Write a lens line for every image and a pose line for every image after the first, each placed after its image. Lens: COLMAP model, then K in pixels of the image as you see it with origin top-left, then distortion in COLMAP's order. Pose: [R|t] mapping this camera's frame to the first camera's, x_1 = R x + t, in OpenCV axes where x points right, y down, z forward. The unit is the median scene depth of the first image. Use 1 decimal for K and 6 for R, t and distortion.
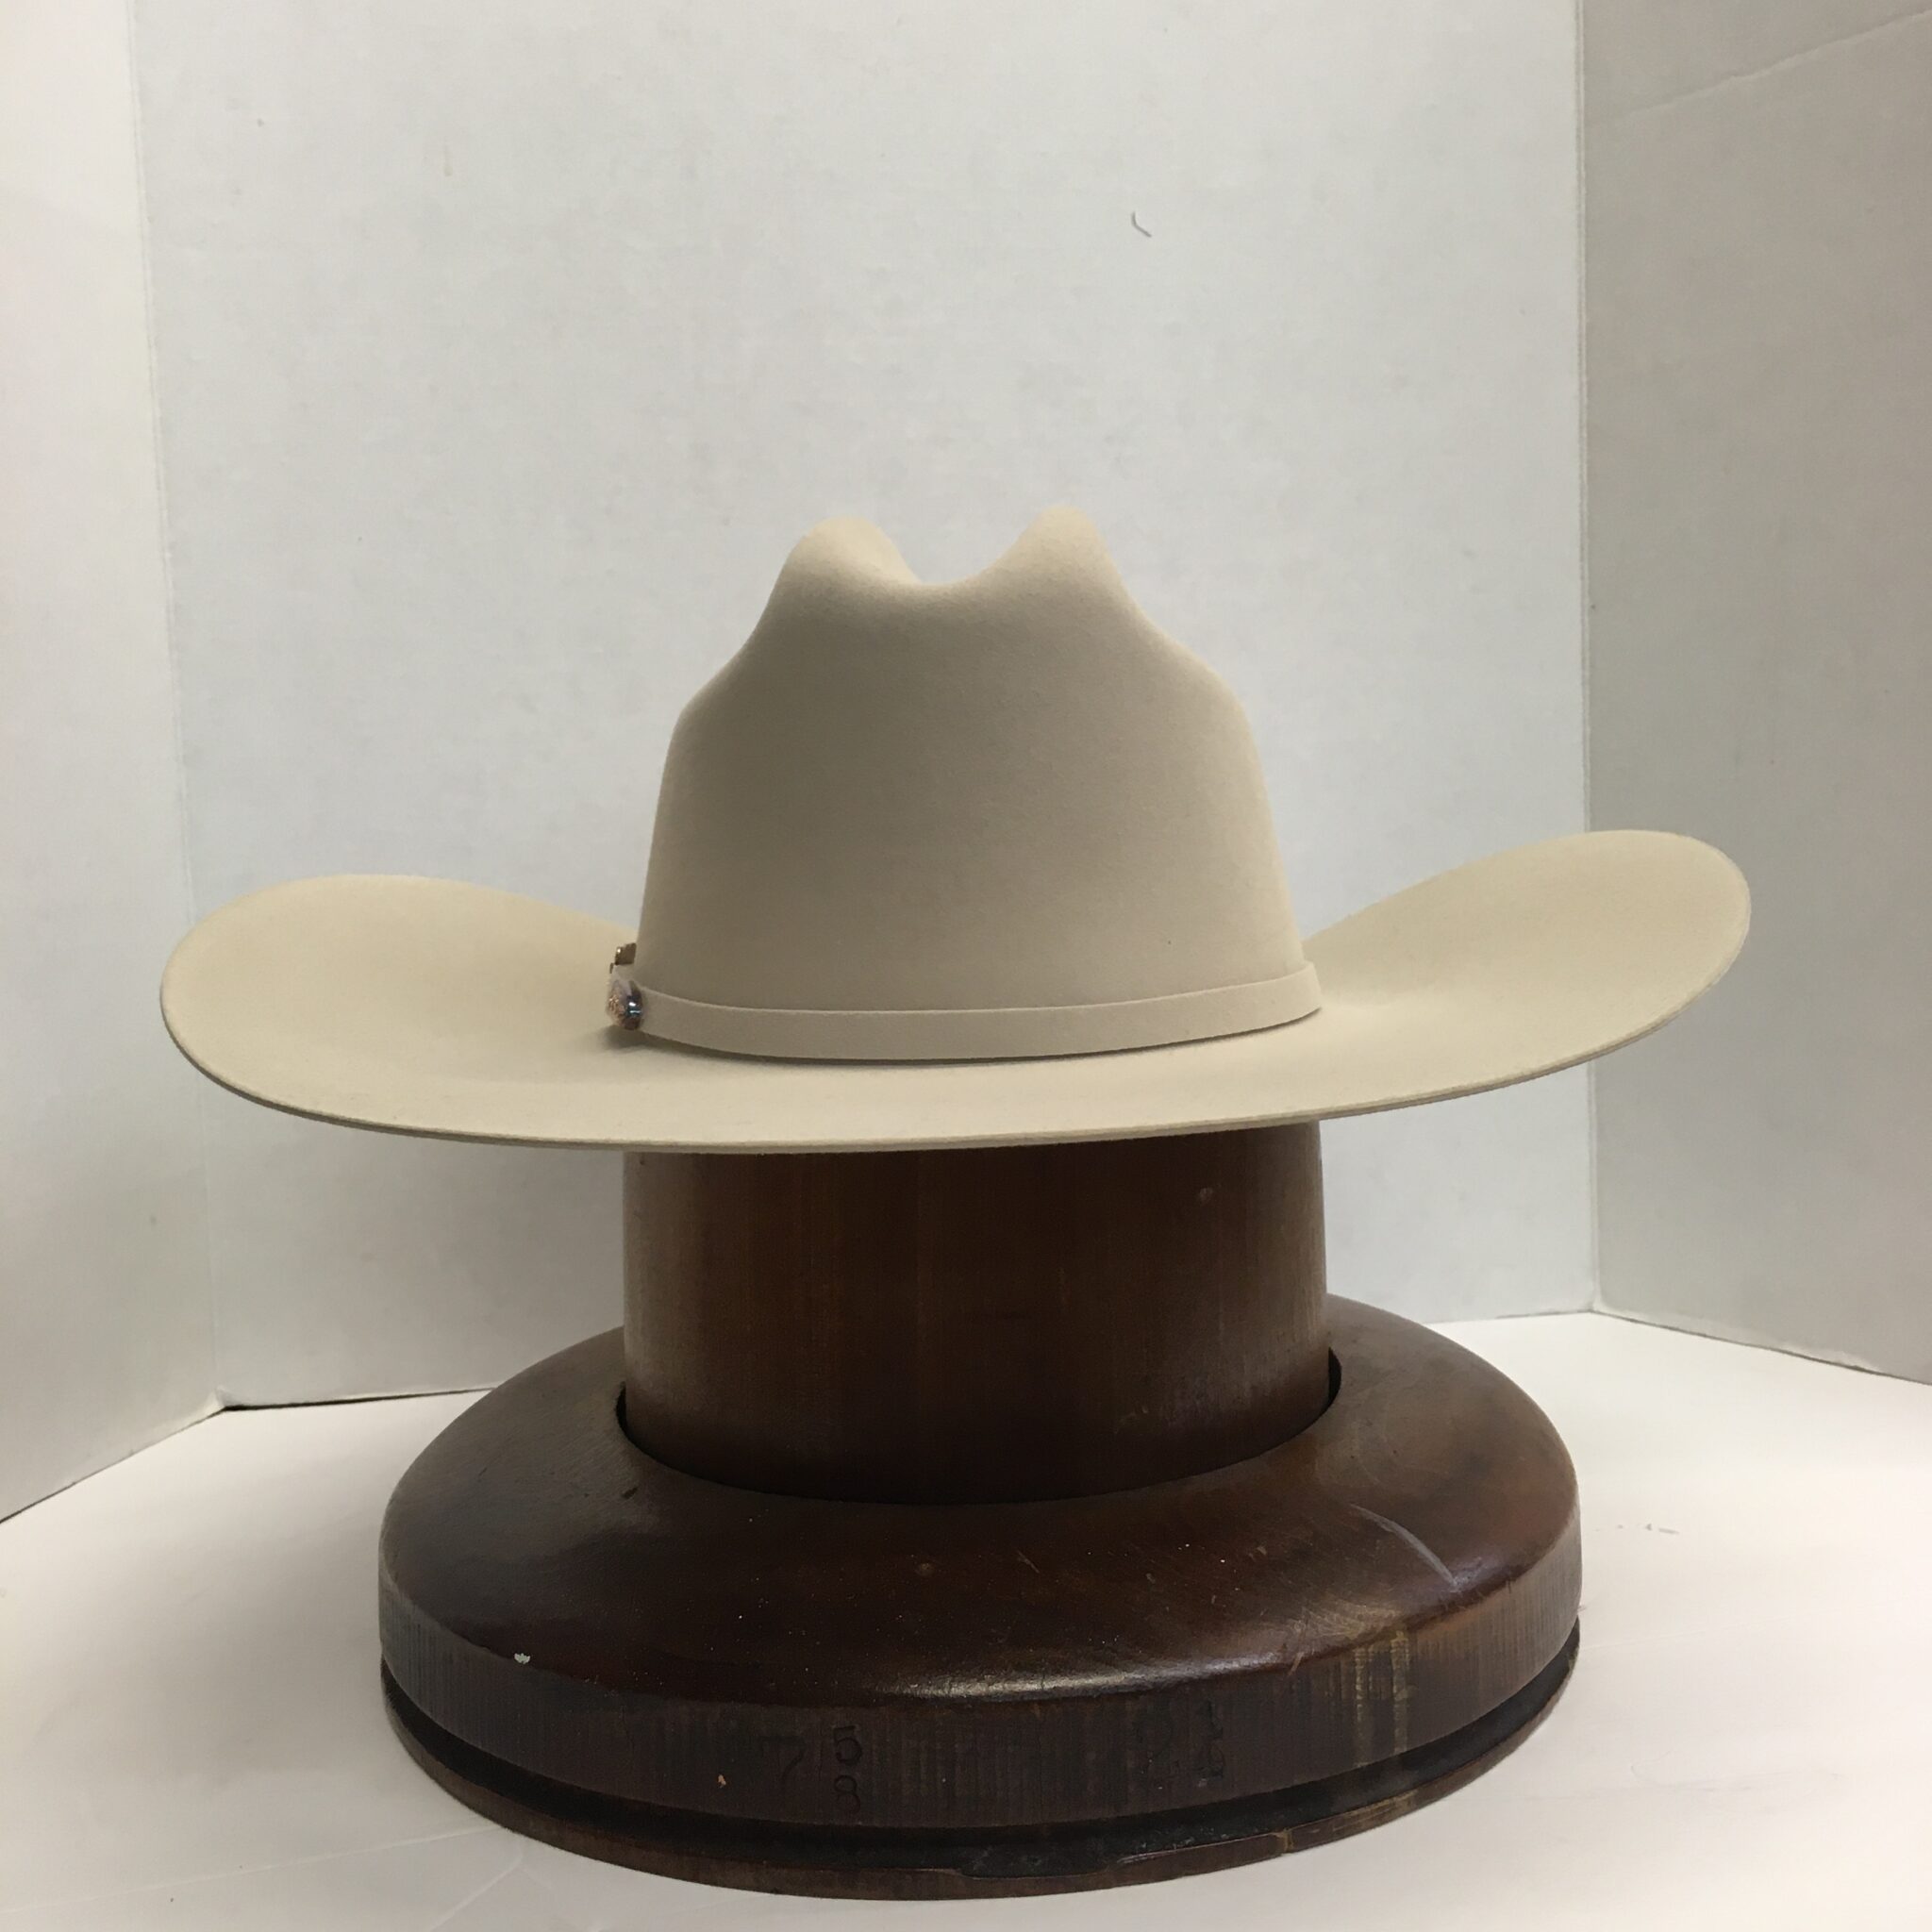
lens RADIAL K [[2119.1, 0, 971.4], [0, 2119.1, 973.5], [0, 0, 1]] dist [0.005115, 0.000000]
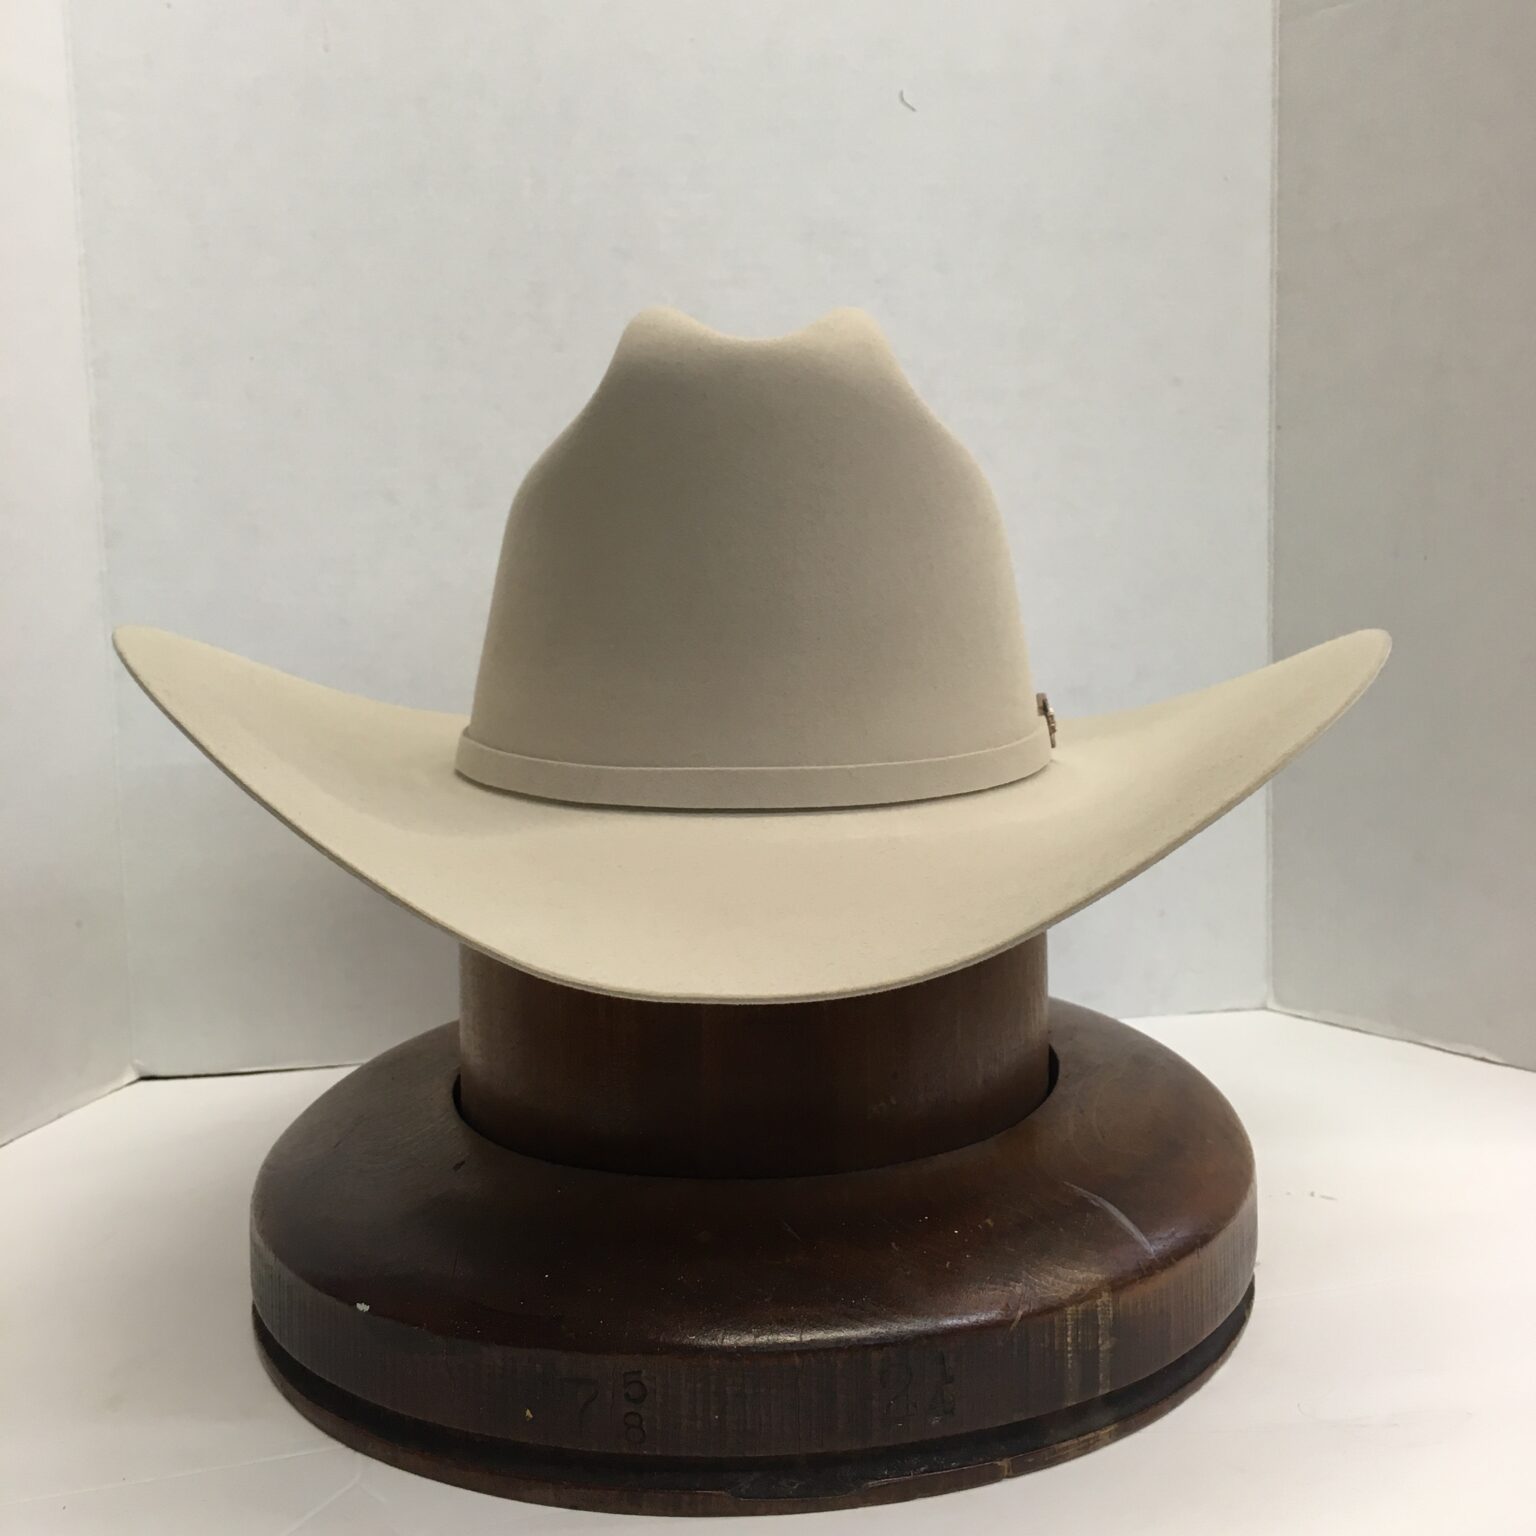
lens RADIAL K [[1684.7, 0, 773.2], [0, 1684.7, 769.9], [0, 0, 1]] dist [0.005115, 0.000000]
pose [[0.999941, 0.010796, 0.001494, 0.007351], [-0.010836, 0.999488, 0.030103, -0.004397], [-0.001168, -0.030117, 0.999546, 0.040416]]
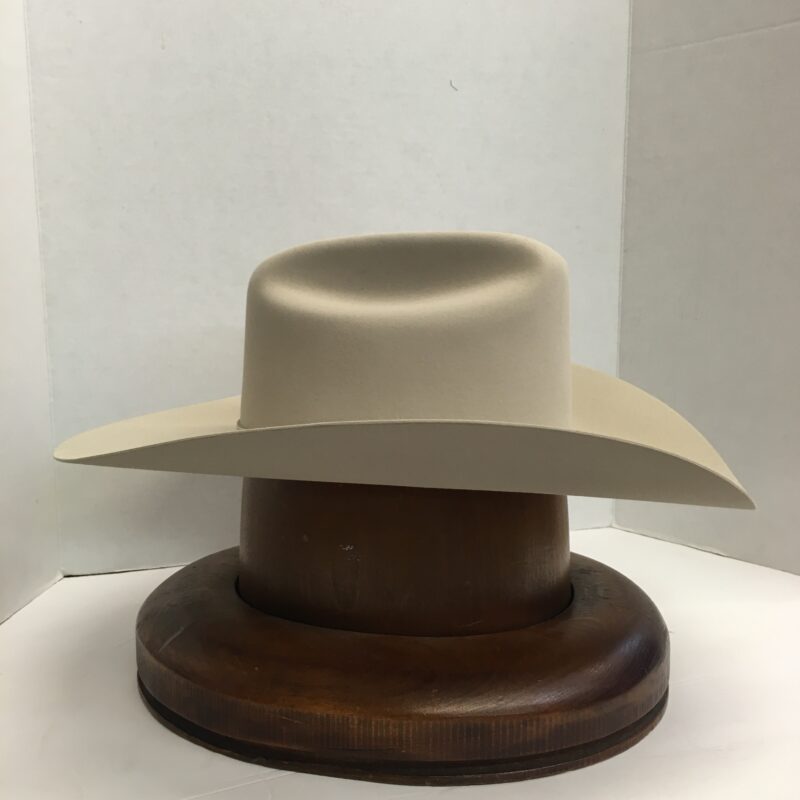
lens RADIAL K [[877.5, 0, 401.1], [0, 877.5, 401.7], [0, 0, 1]] dist [0.005115, 0.000000]
pose [[0.991457, 0.012095, 0.129872, -0.110708], [-0.021531, 0.997208, 0.071496, -0.069308], [-0.128645, -0.073682, 0.988950, -0.004417]]
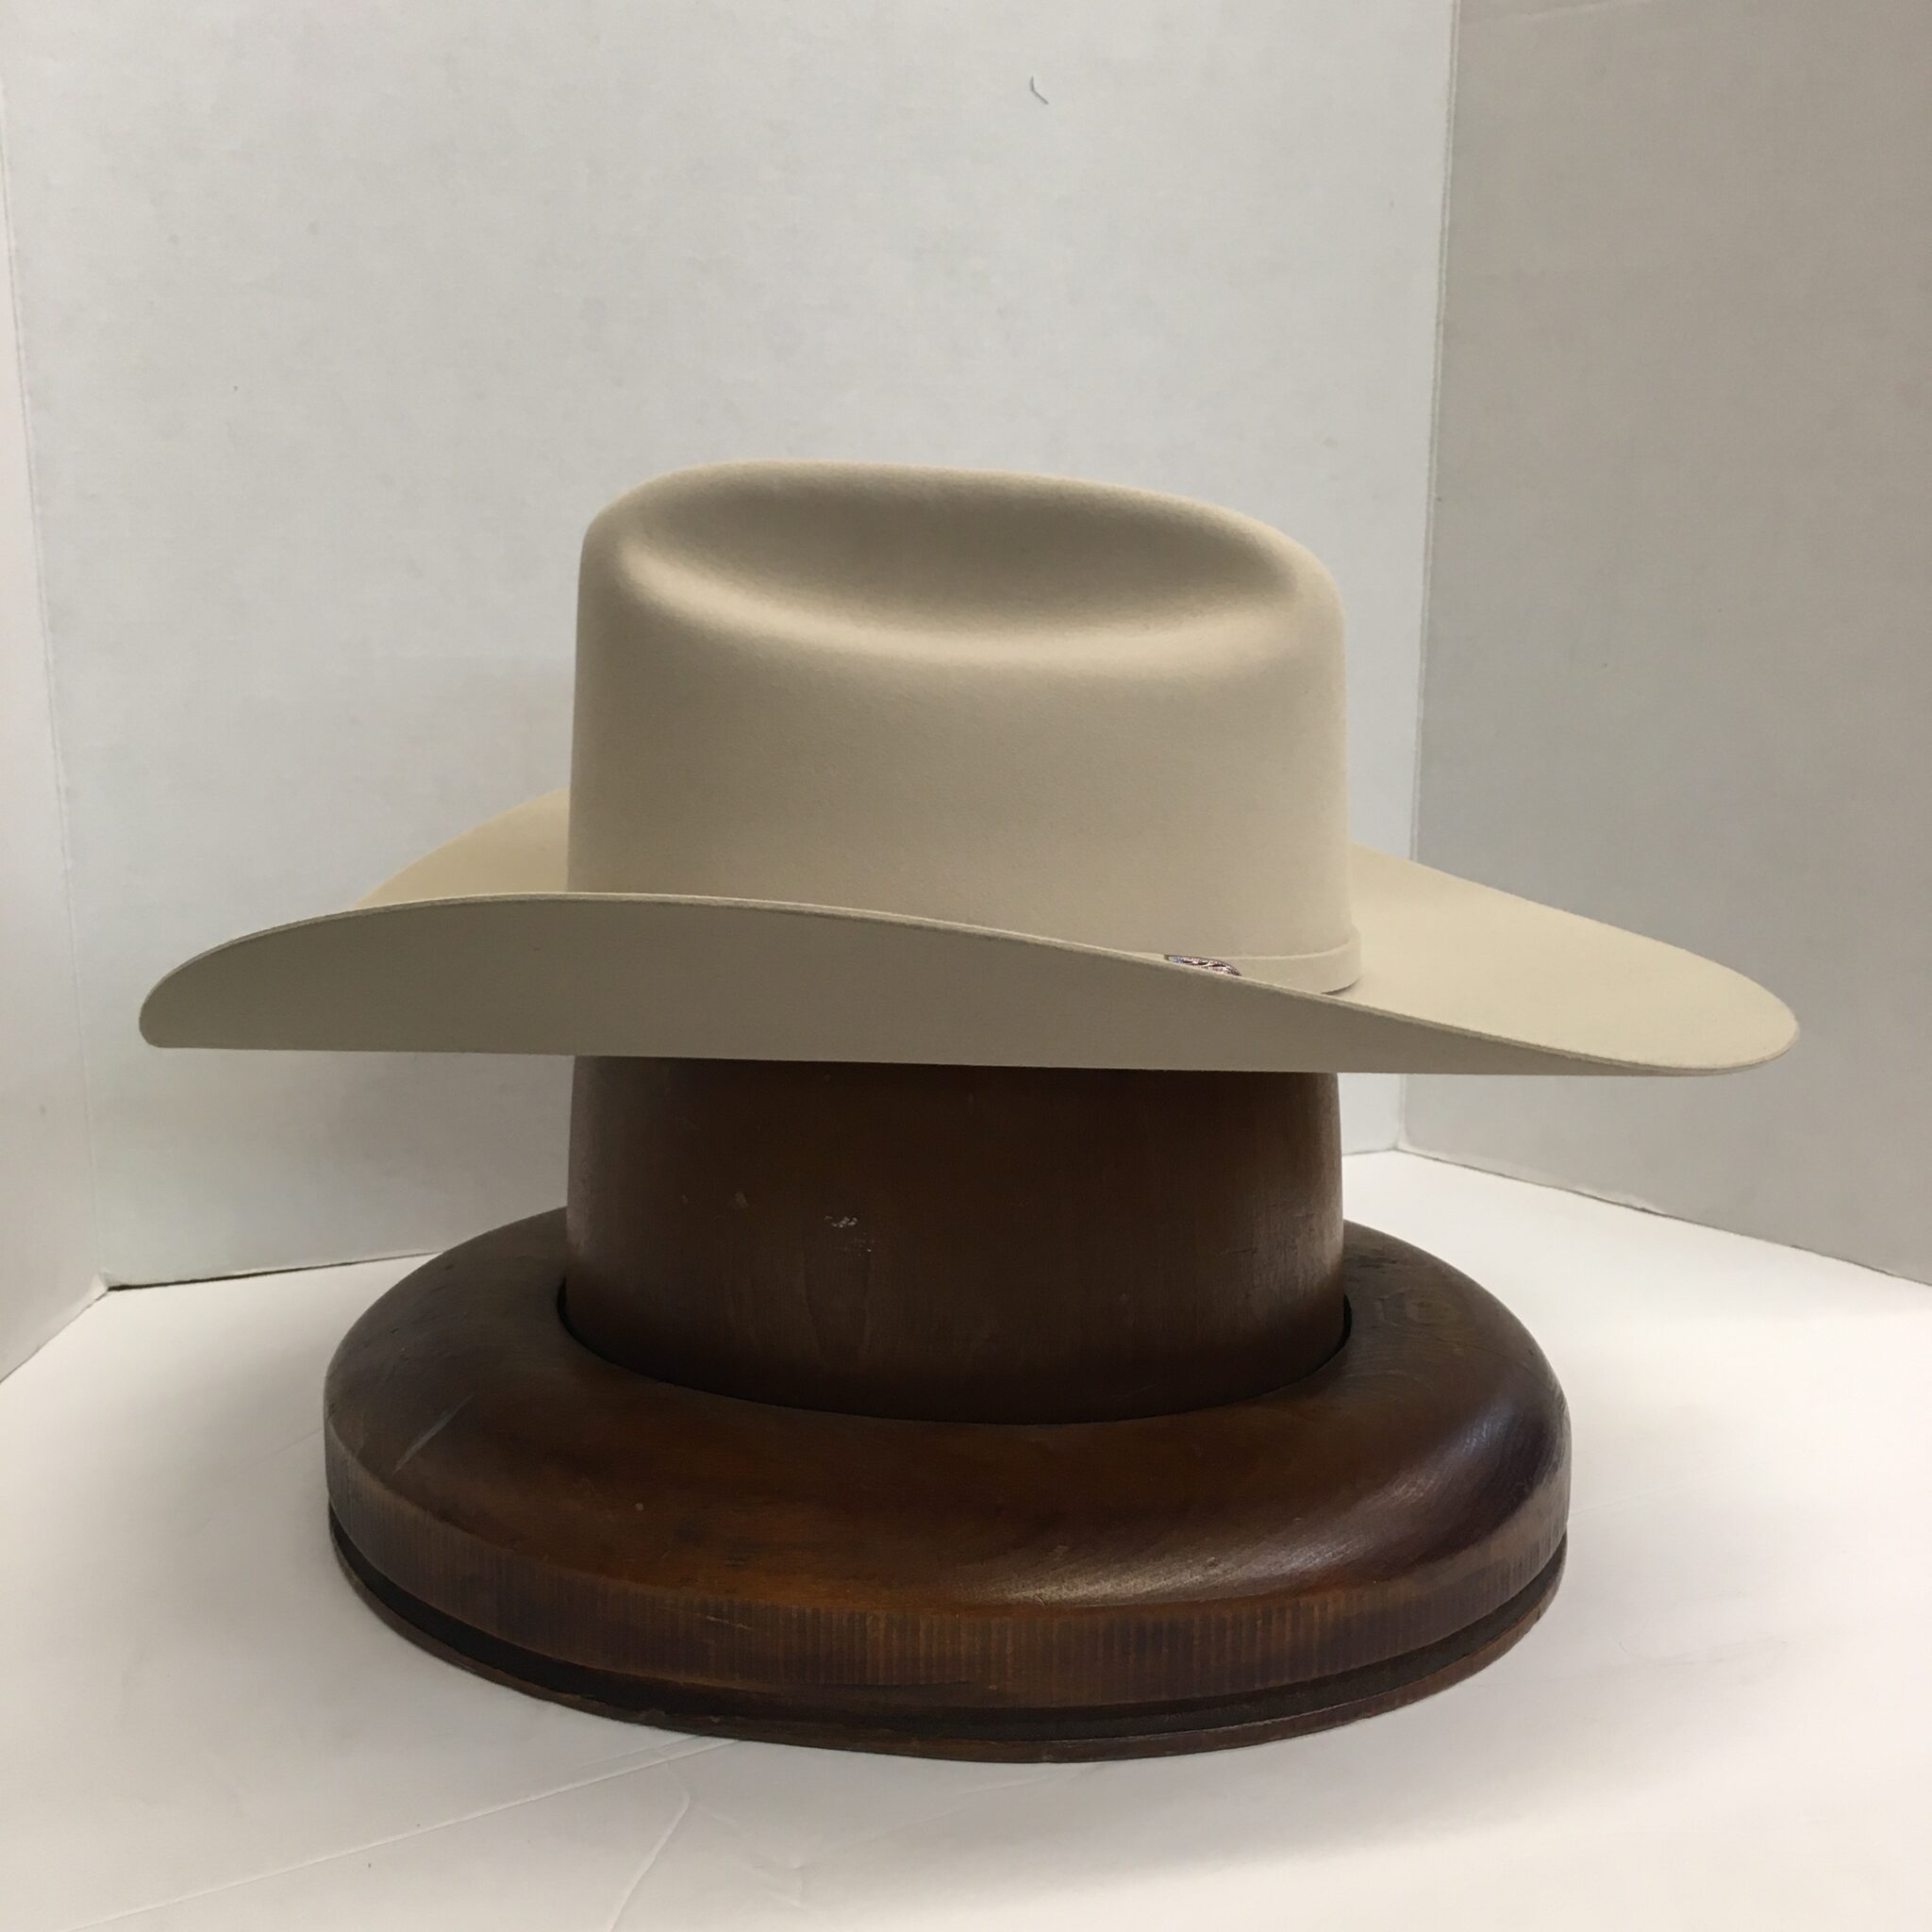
lens RADIAL K [[2119.1, 0, 963.4], [0, 2119.1, 968.4], [0, 0, 1]] dist [0.005115, 0.000000]
pose [[0.980826, -0.003295, 0.194857, -0.158017], [-0.023160, 0.990801, 0.133331, -0.083760], [-0.193504, -0.135287, 0.971727, -0.011181]]
